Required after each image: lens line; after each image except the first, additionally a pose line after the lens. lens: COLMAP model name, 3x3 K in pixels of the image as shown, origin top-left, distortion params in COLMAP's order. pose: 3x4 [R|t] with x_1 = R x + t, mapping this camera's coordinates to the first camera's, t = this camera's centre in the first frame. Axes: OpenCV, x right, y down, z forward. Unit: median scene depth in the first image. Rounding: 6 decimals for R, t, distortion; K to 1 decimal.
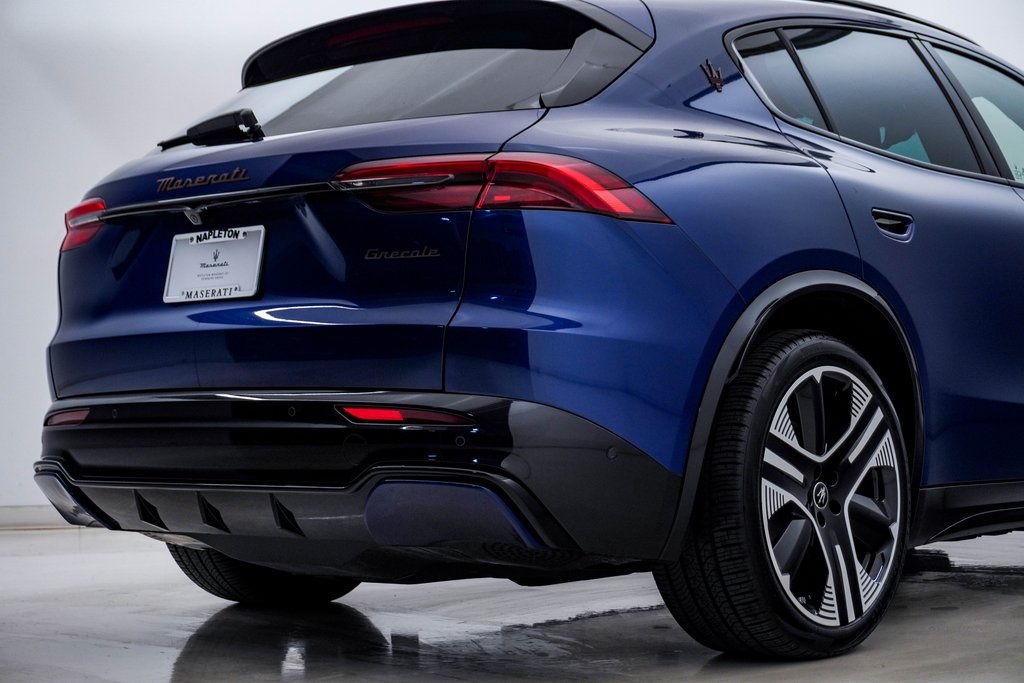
lens RADIAL K [[1954.3, 0, 510.2], [0, 1954.3, 336.8], [0, 0, 1]] dist [0.016750, 0.000000]
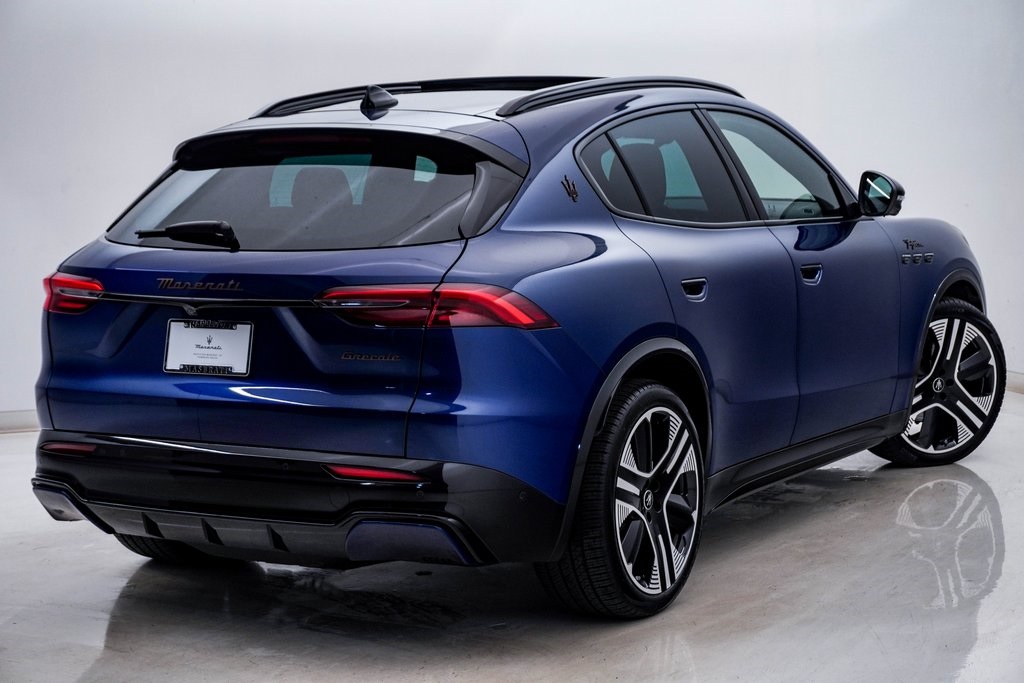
lens RADIAL K [[2200.0, 0, 507.7], [0, 2200.0, 342.9], [0, 0, 1]] dist [0.013464, 0.000000]
pose [[0.981736, -0.020665, 0.189125, -0.233692], [-0.004758, 0.991105, 0.132995, -0.238303], [-0.190191, -0.131466, 0.972905, -0.486917]]
